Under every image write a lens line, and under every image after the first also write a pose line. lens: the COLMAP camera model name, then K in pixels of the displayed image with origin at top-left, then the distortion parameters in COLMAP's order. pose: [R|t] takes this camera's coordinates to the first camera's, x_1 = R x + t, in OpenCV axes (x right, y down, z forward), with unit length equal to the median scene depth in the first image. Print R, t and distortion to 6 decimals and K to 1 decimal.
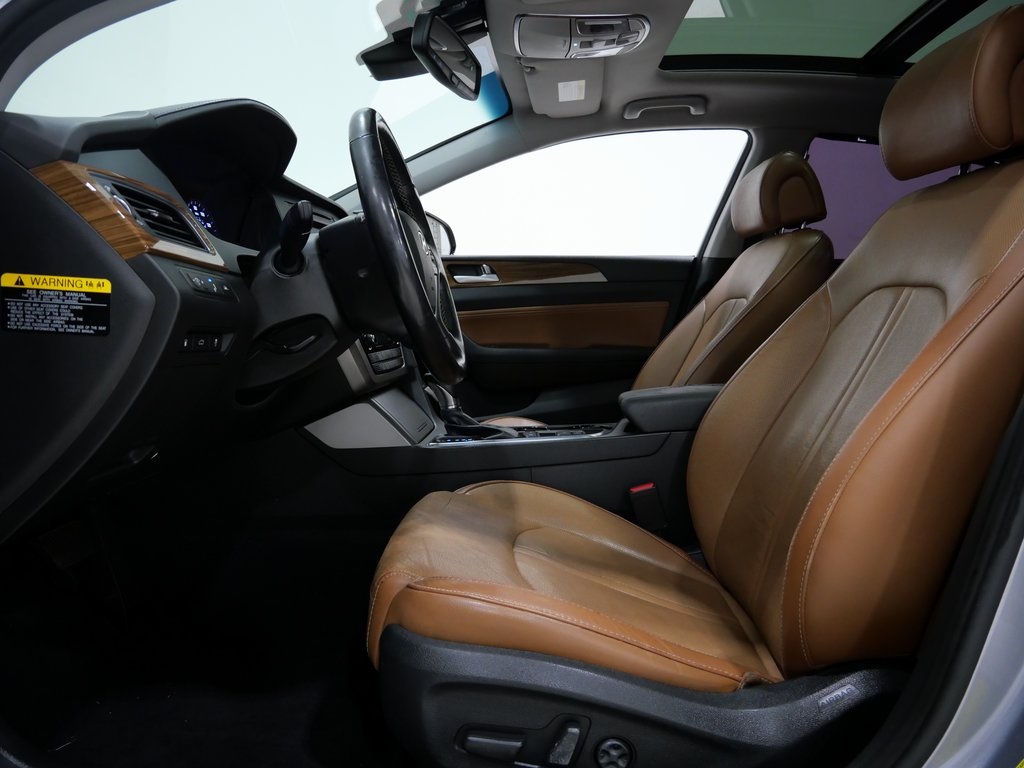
lens RADIAL K [[764.6, 0, 512.0], [0, 764.6, 384.0], [0, 0, 1]] dist [-0.028541, 0.002678]
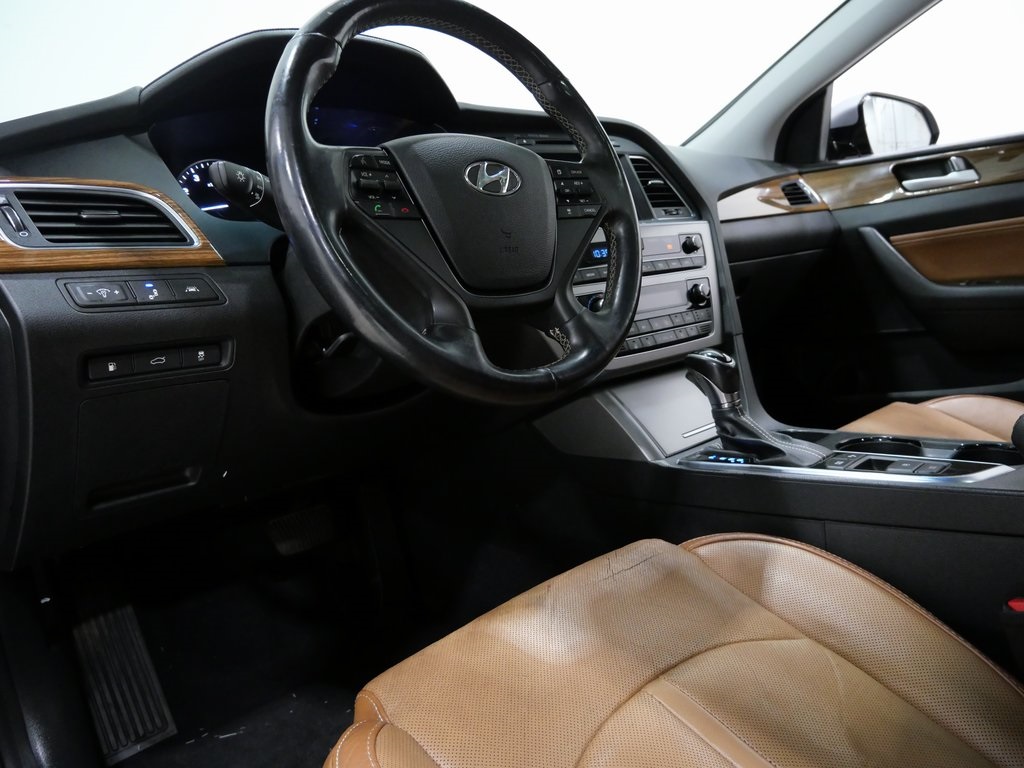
lens RADIAL K [[764.6, 0, 512.0], [0, 764.6, 384.0], [0, 0, 1]] dist [-0.028541, 0.002678]
pose [[0.707259, 0.051421, -0.705082, 0.249991], [0.027314, 0.994619, 0.099936, -0.058799], [0.706427, -0.089940, 0.702049, 0.406000]]
